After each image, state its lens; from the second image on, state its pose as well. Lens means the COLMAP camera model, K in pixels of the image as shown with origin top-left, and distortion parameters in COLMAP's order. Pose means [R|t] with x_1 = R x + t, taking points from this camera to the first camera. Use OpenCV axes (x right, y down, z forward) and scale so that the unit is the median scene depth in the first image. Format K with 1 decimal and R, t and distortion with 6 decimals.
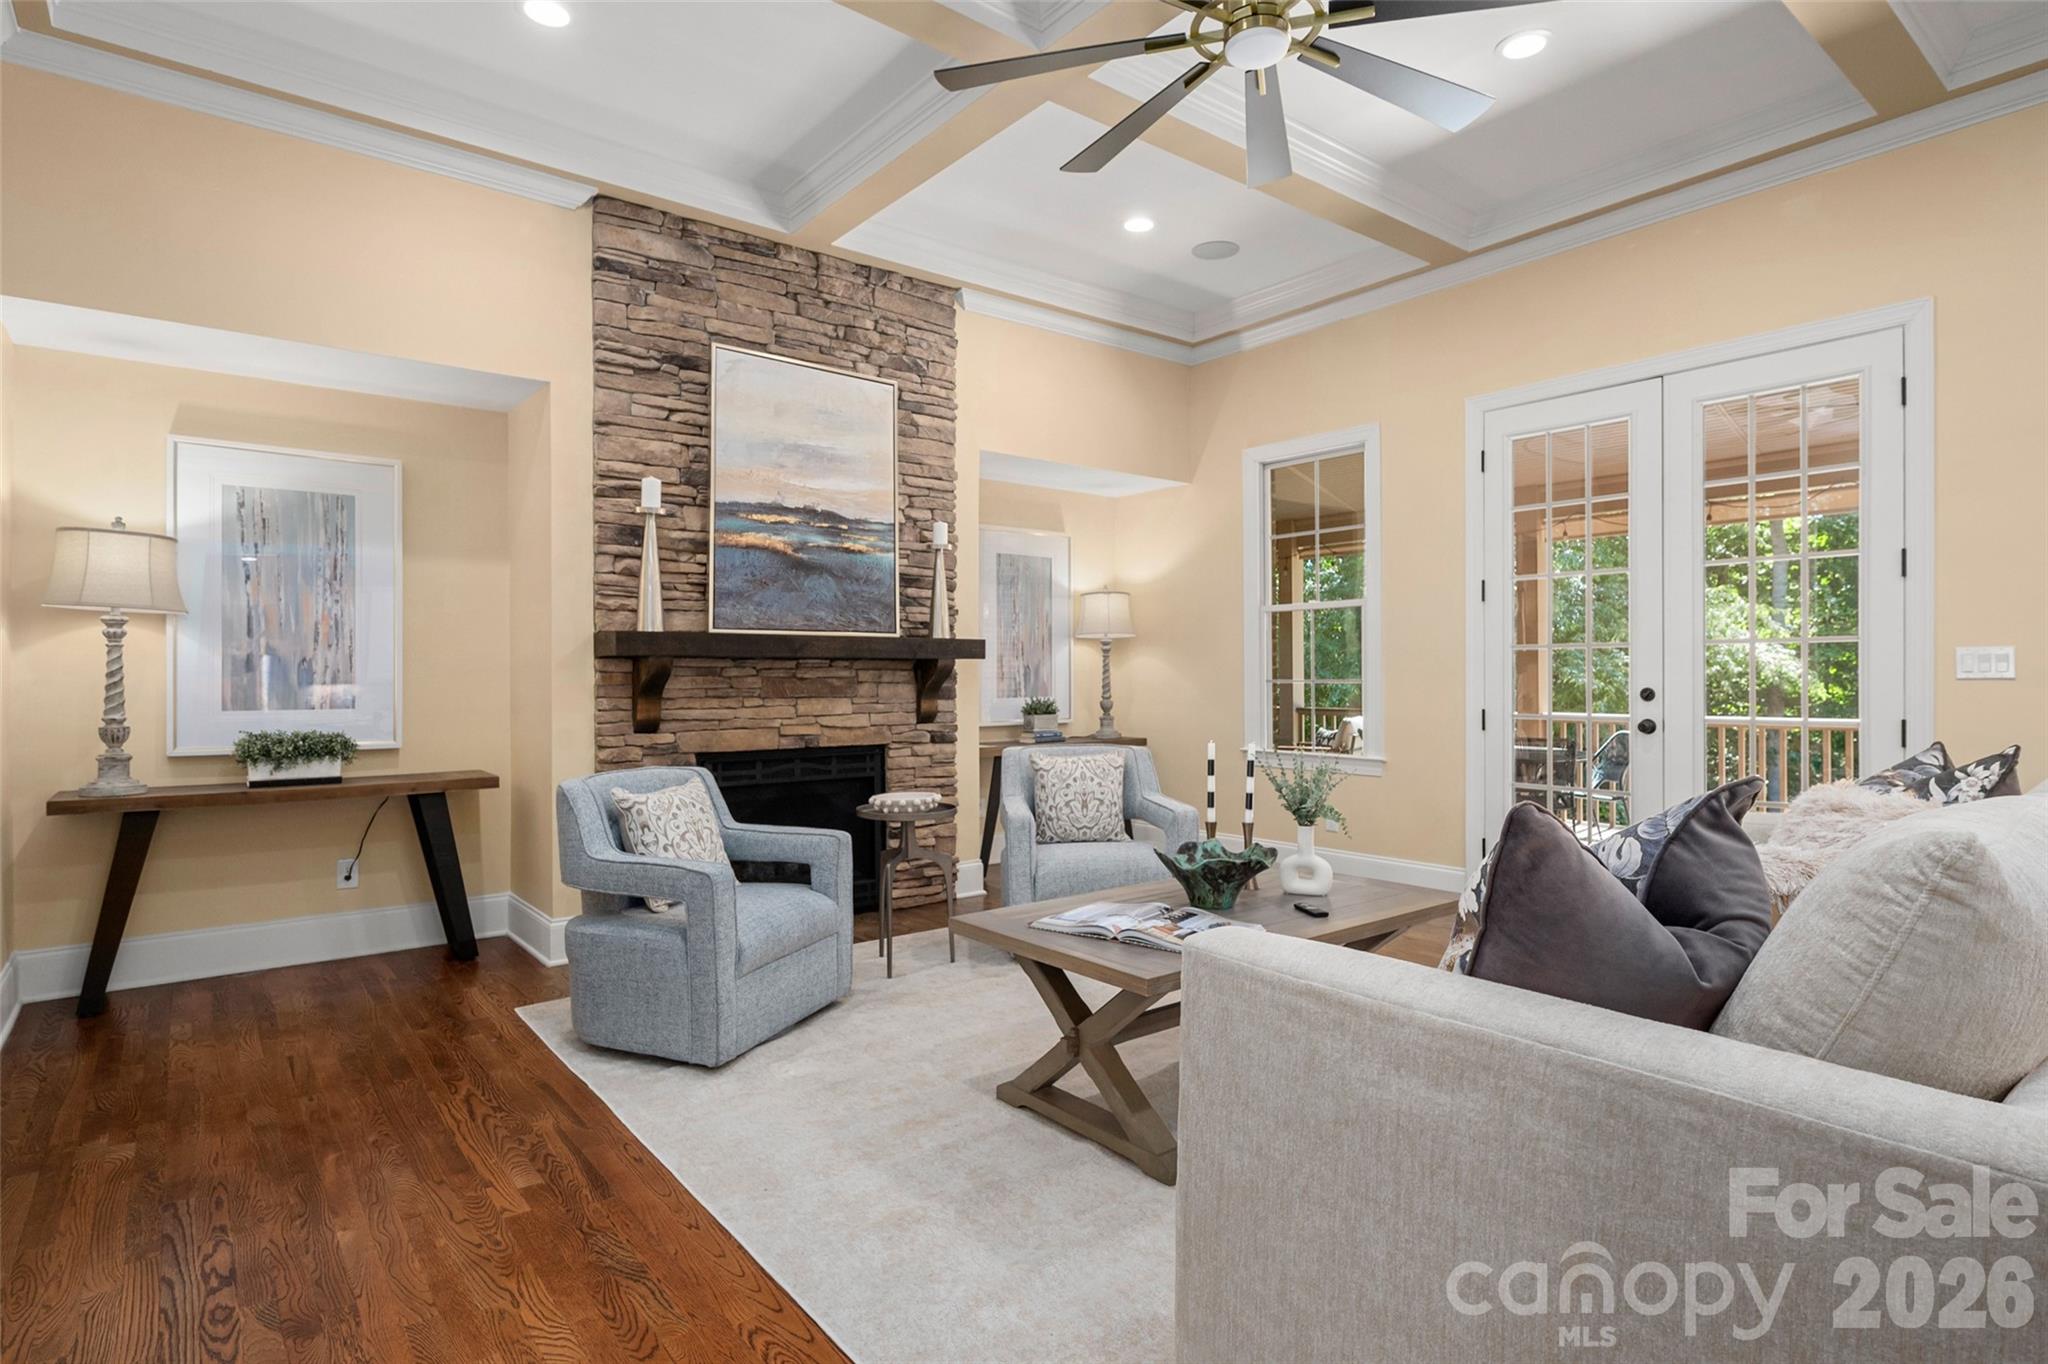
lens RADIAL K [[1043.6, 0, 1029.5], [0, 1043.6, 675.8], [0, 0, 1]] dist [0.000048, 0.000228]
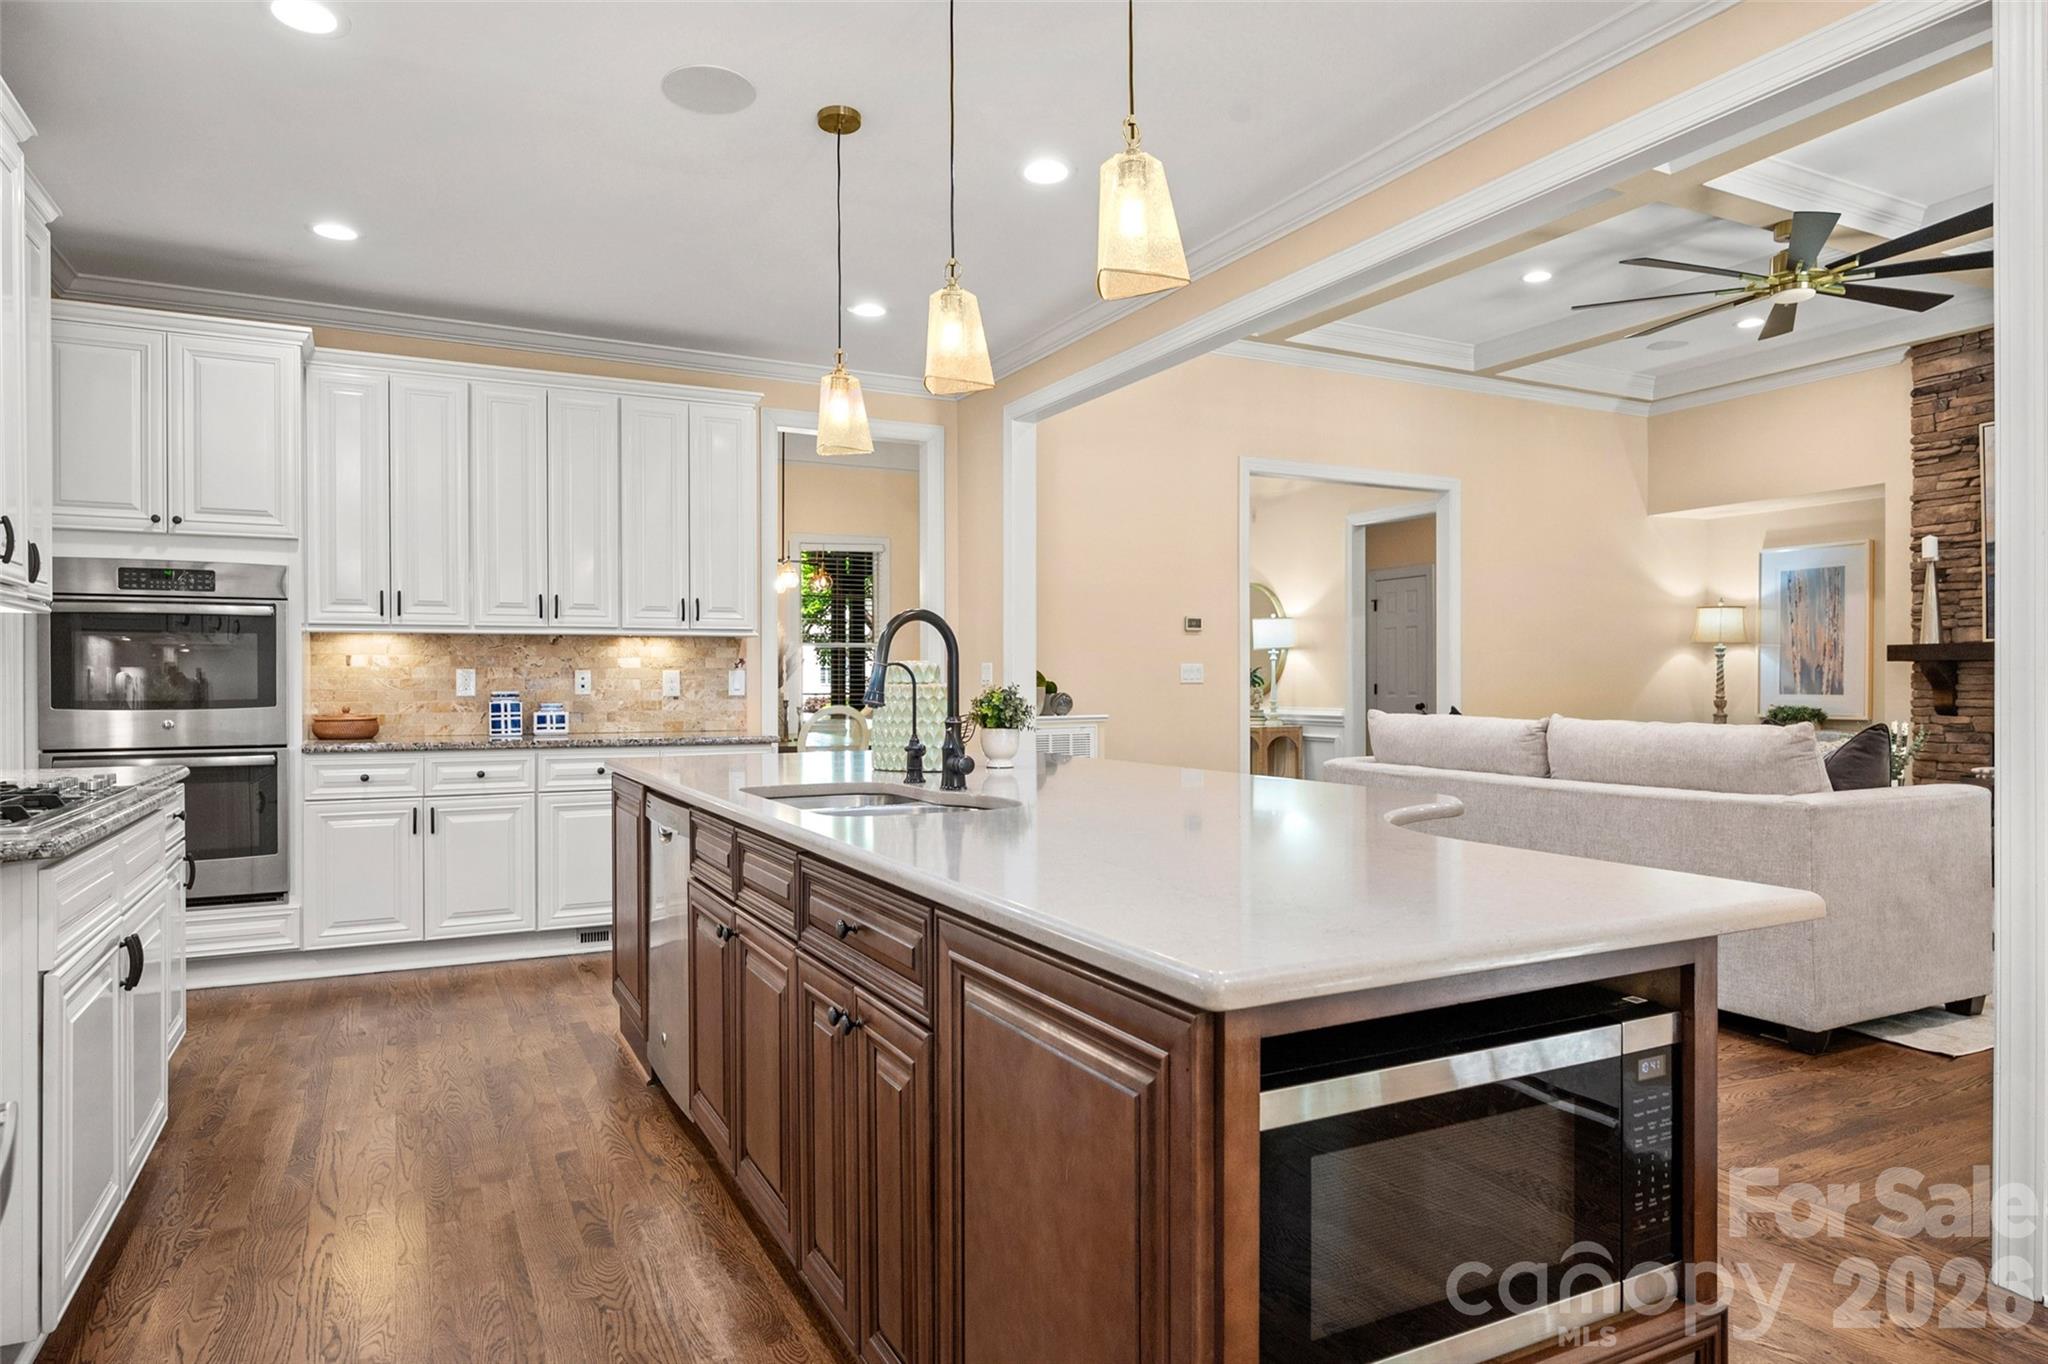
lens RADIAL K [[1223.5, 0, 1024.0], [0, 1223.5, 682.0], [0, 0, 1]] dist [-0.005517, -0.001362]
pose [[-0.213525, 0.005125, -0.976924, 1.488689], [0.004103, 0.999982, 0.004349, -0.001862], [0.976929, -0.003080, -0.213542, 0.138572]]
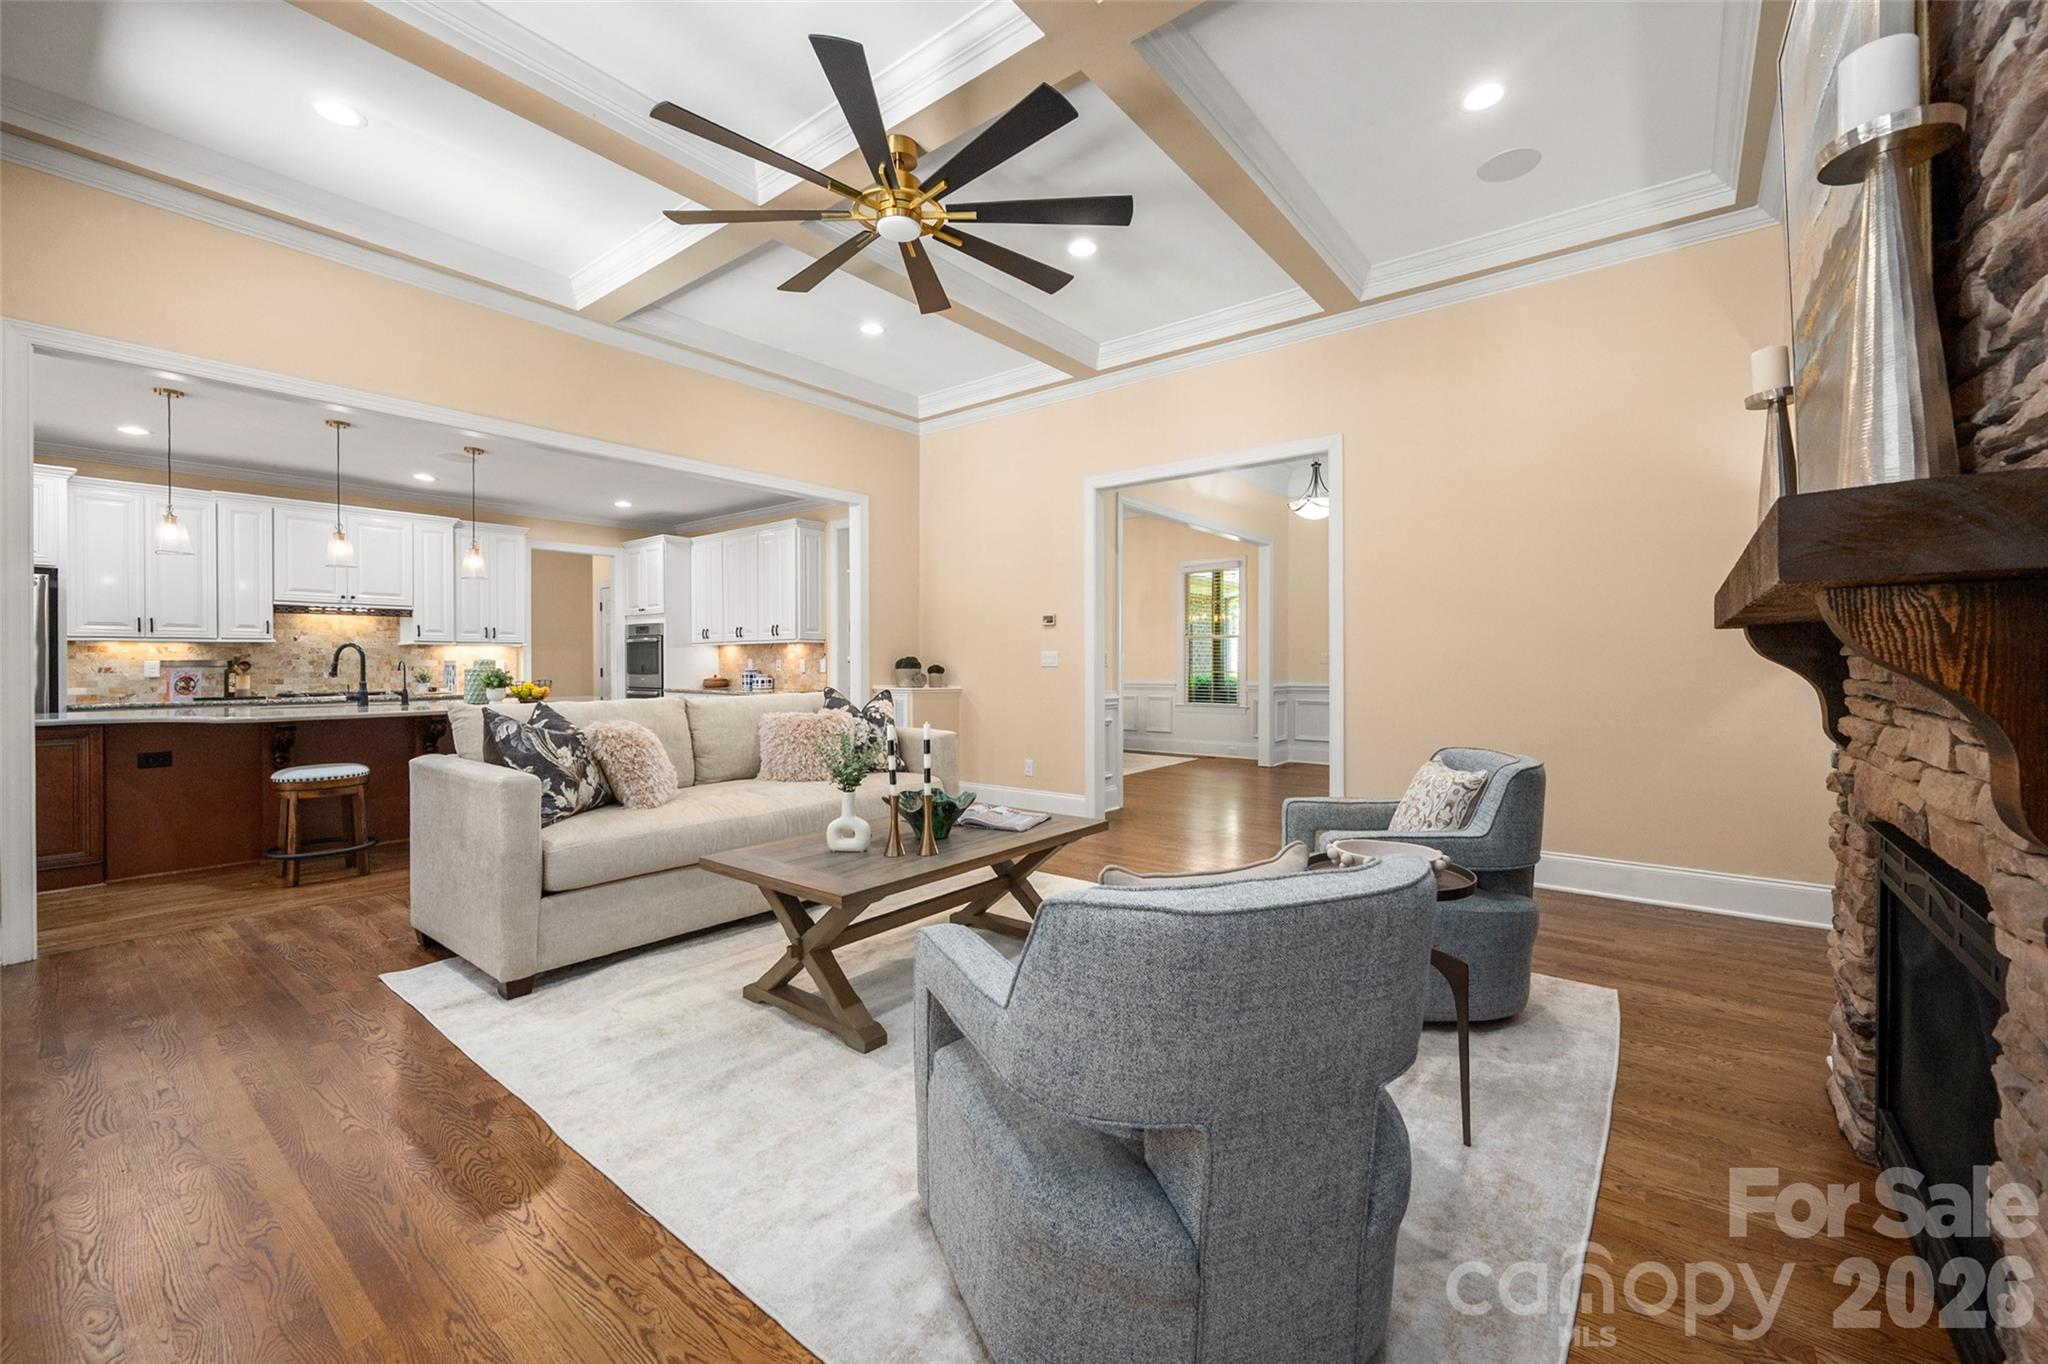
lens RADIAL K [[822.3, 0, 1028.3], [0, 822.3, 667.9], [0, 0, 1]] dist [0.000498, 0.000073]
pose [[-0.976332, 0.008041, -0.216129, 0.177433], [0.007118, 0.999962, 0.005050, 0.003232], [0.216162, 0.003392, -0.976352, 1.373155]]
